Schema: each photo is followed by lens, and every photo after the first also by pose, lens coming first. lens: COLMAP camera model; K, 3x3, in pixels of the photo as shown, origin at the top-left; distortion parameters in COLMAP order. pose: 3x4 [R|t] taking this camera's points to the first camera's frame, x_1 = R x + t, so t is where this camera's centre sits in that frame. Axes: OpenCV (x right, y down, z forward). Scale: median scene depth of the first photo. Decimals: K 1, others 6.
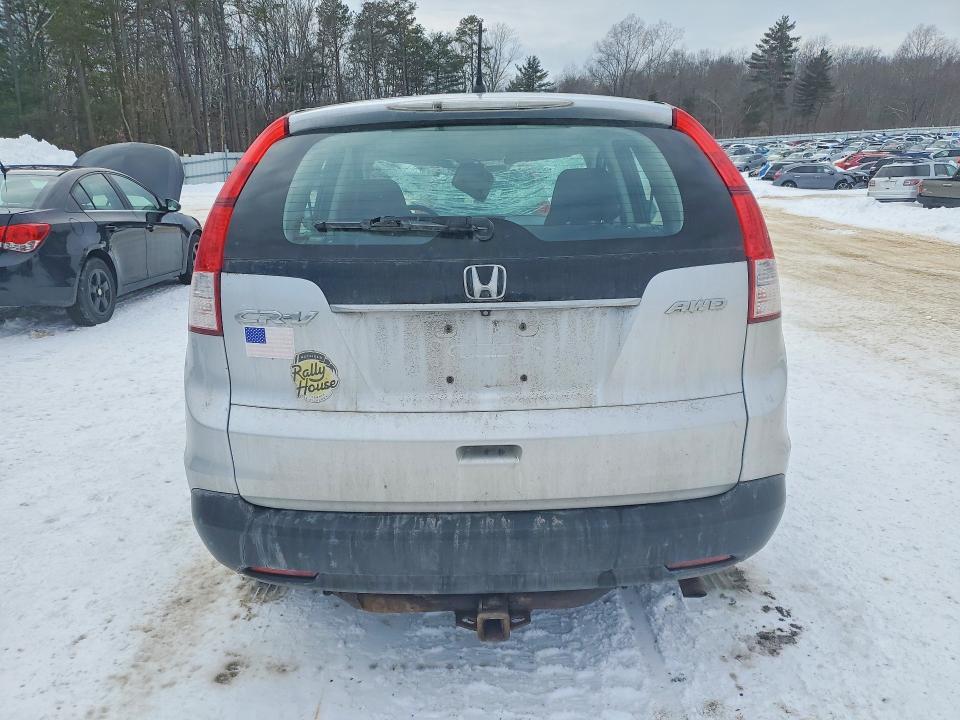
lens RADIAL K [[801.6, 0, 480.0], [0, 801.6, 360.0], [0, 0, 1]] dist [0.047160, 0.003141]
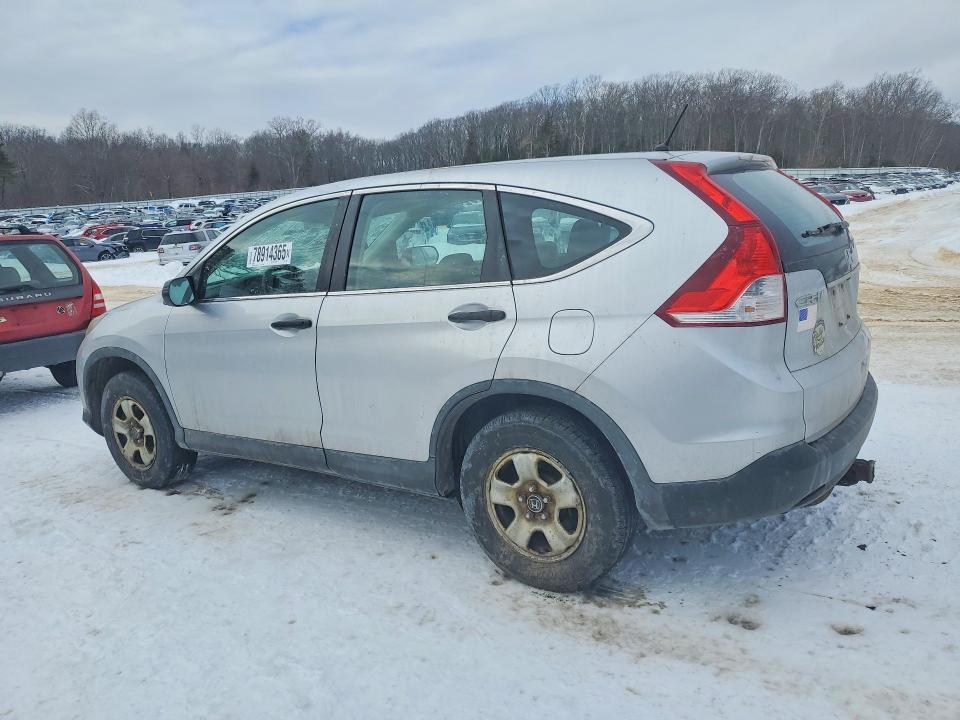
lens RADIAL K [[801.6, 0, 480.0], [0, 801.6, 360.0], [0, 0, 1]] dist [0.047160, 0.003141]
pose [[0.528401, -0.186872, 0.828174, -1.255447], [0.261737, 0.963818, 0.050483, -0.123472], [-0.807642, 0.190089, 0.558194, 0.520384]]
